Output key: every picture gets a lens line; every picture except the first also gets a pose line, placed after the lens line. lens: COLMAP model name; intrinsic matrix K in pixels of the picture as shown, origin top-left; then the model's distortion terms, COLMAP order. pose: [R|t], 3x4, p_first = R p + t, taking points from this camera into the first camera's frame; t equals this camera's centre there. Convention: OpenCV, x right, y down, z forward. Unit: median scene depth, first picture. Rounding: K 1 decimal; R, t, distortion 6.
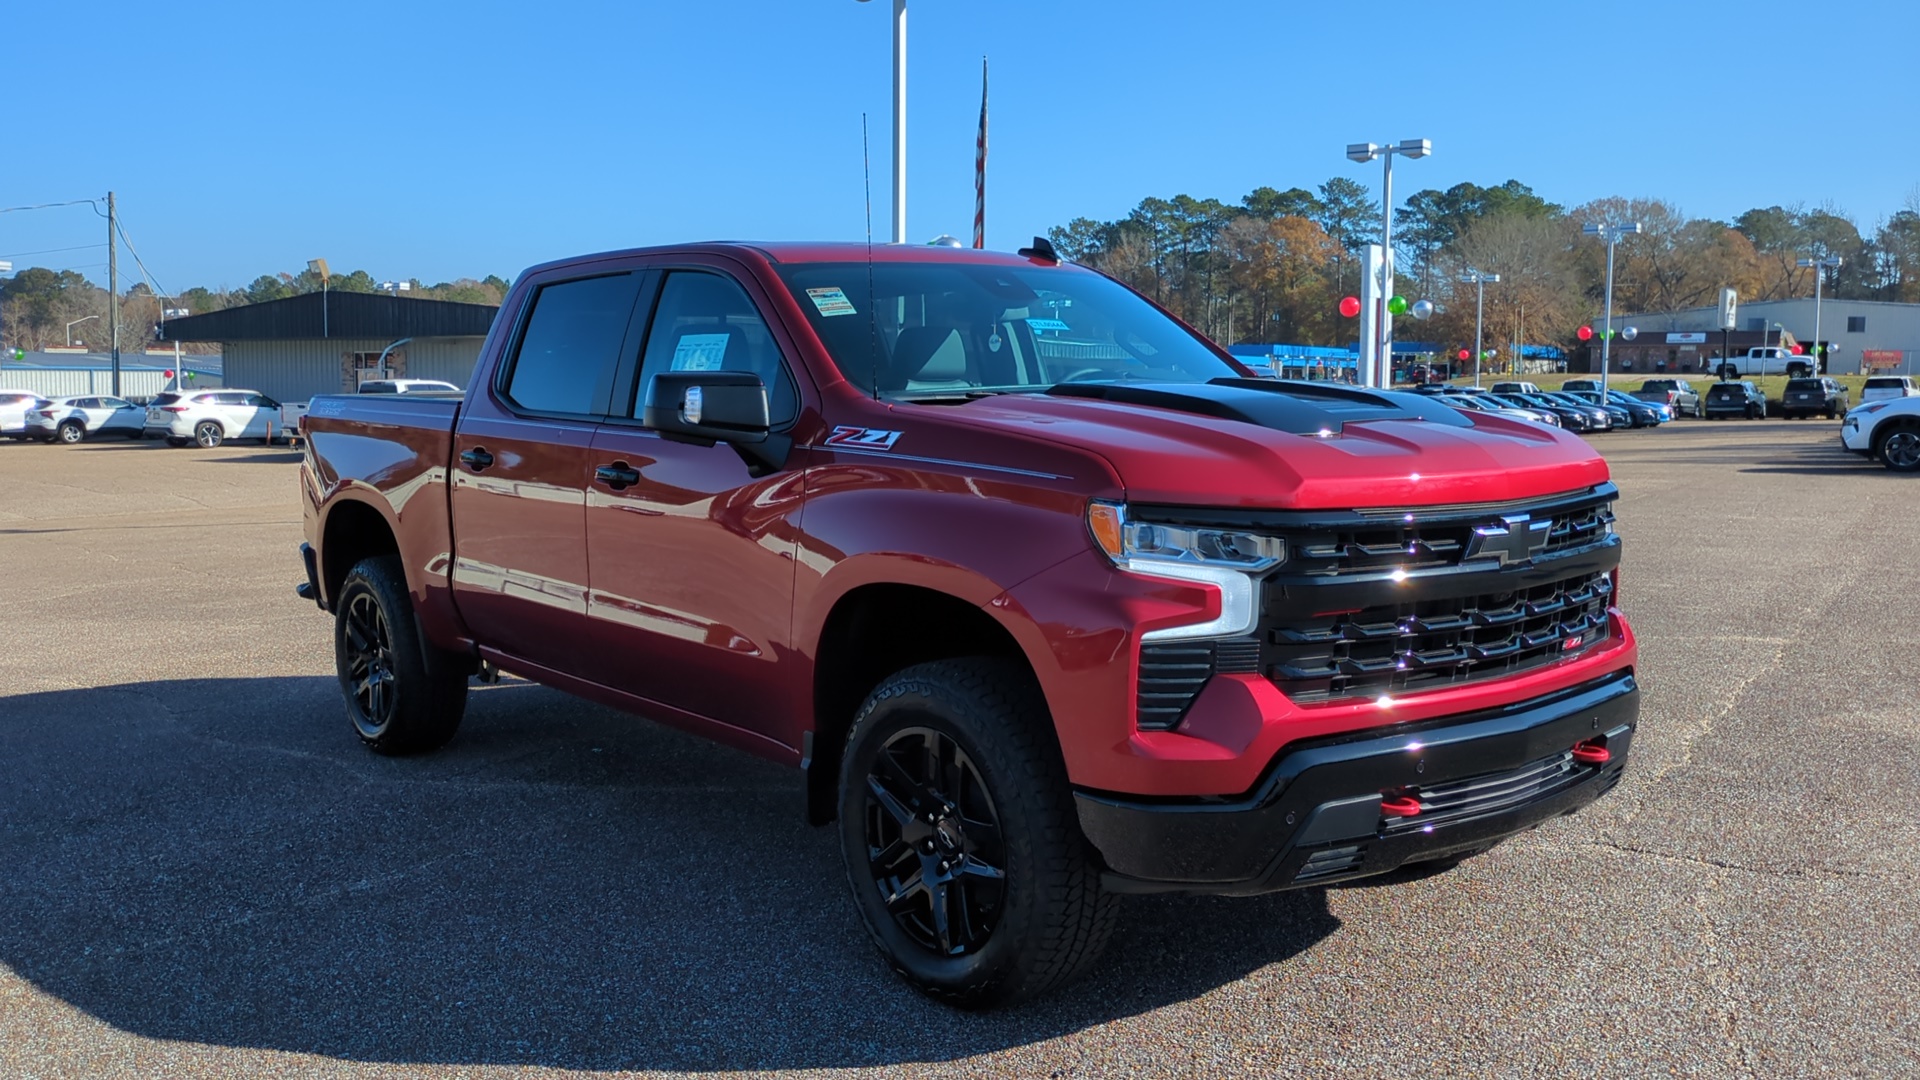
lens RADIAL K [[1634.2, 0, 960.0], [0, 1634.2, 540.0], [0, 0, 1]] dist [0.069415, -0.098518]
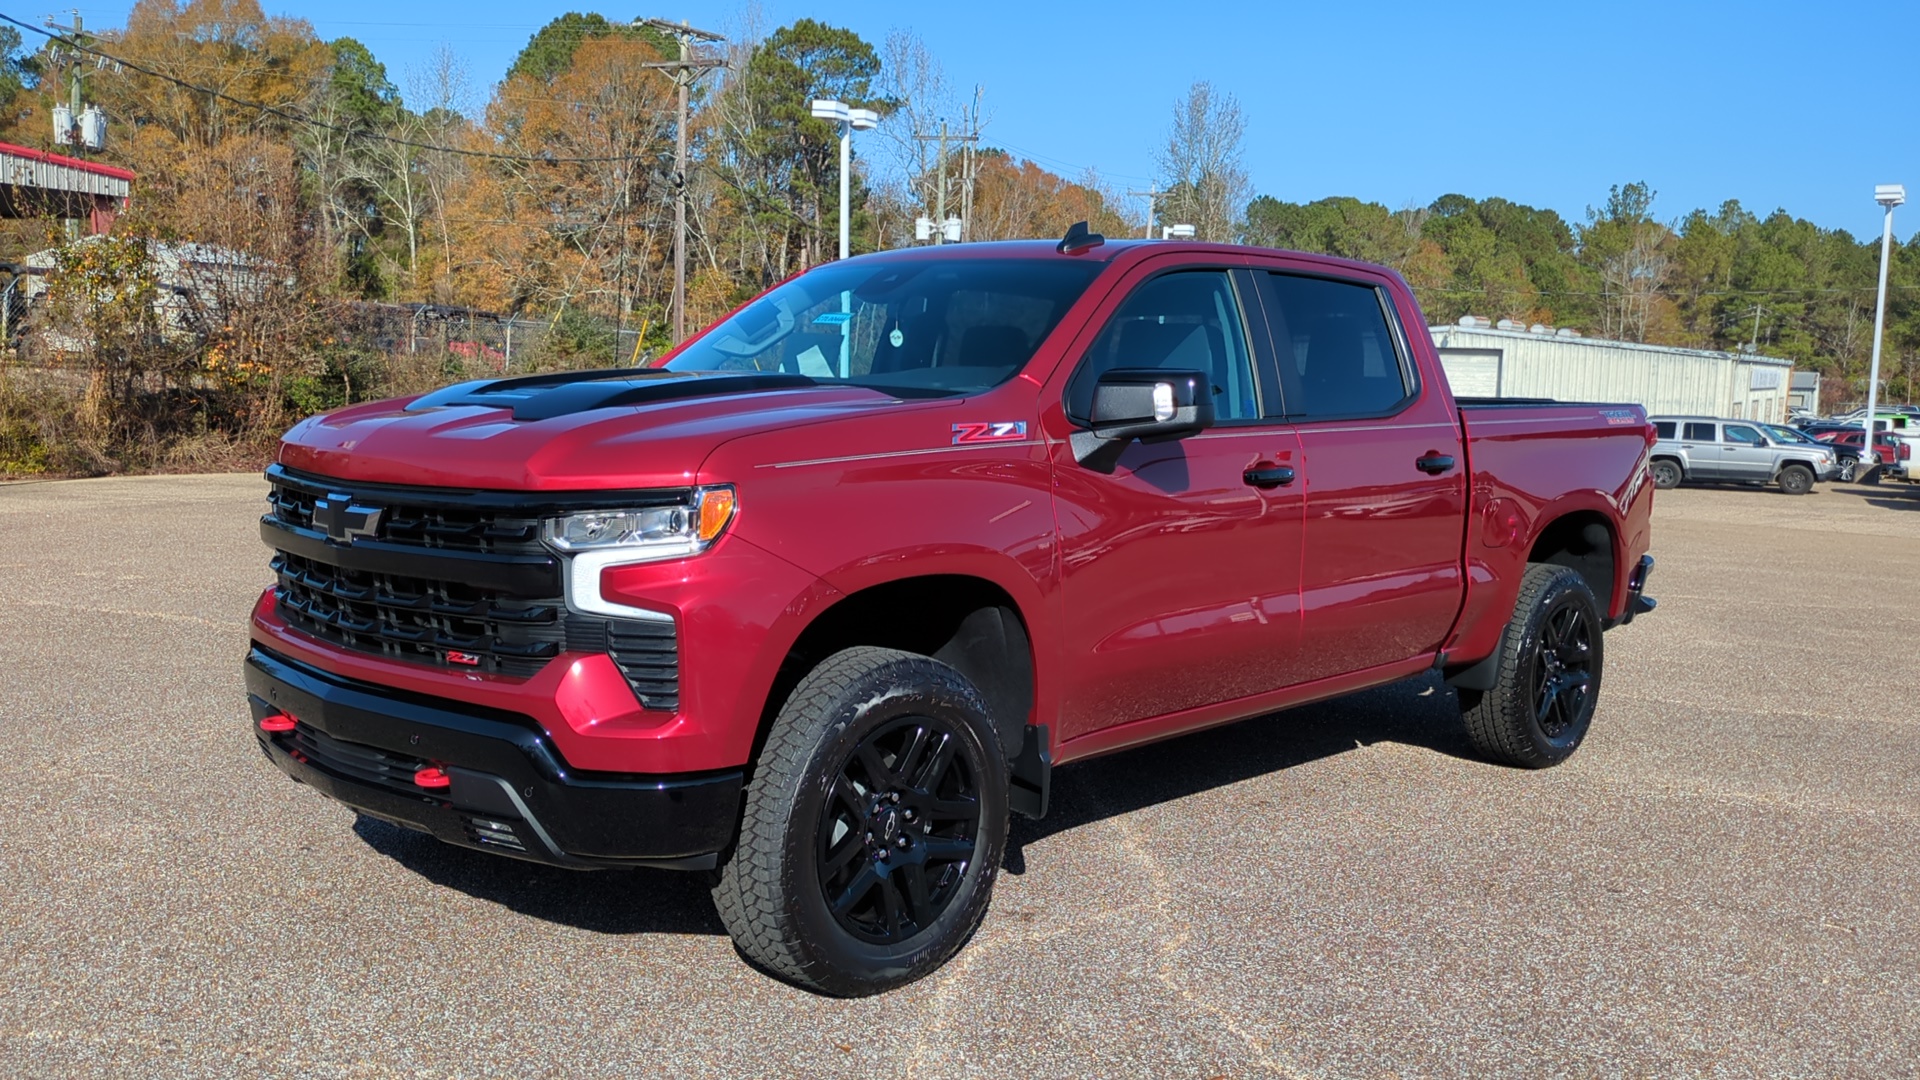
lens RADIAL K [[1634.2, 0, 960.0], [0, 1634.2, 540.0], [0, 0, 1]] dist [0.069415, -0.098518]
pose [[0.136240, 0.111620, -0.984368, 1.339656], [-0.126903, 0.987413, 0.094401, -0.126372], [0.982514, 0.112058, 0.148690, 1.171778]]
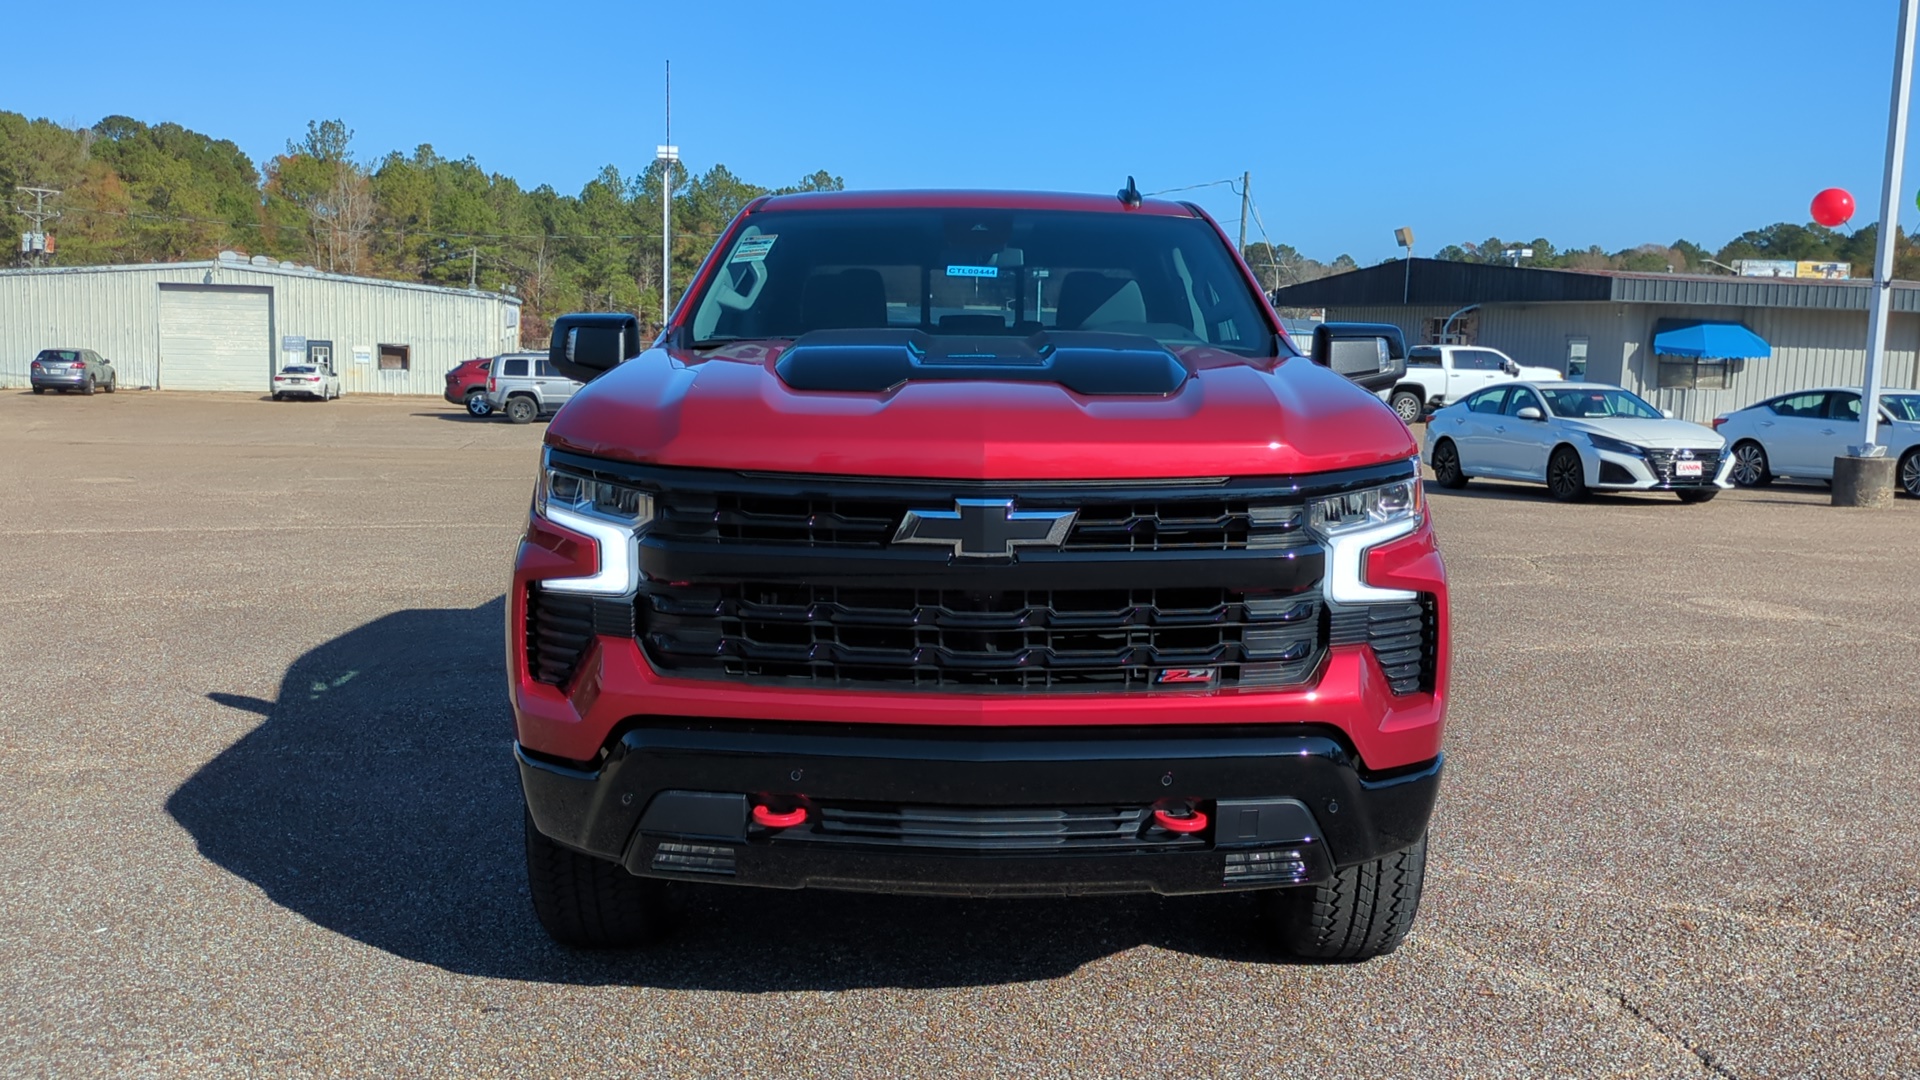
lens RADIAL K [[1634.2, 0, 960.0], [0, 1634.2, 540.0], [0, 0, 1]] dist [0.069415, -0.098518]
pose [[0.777574, 0.095827, -0.621447, 0.788110], [-0.083824, 0.995295, 0.048591, -0.030482], [0.623180, 0.014310, 0.781948, 0.345730]]
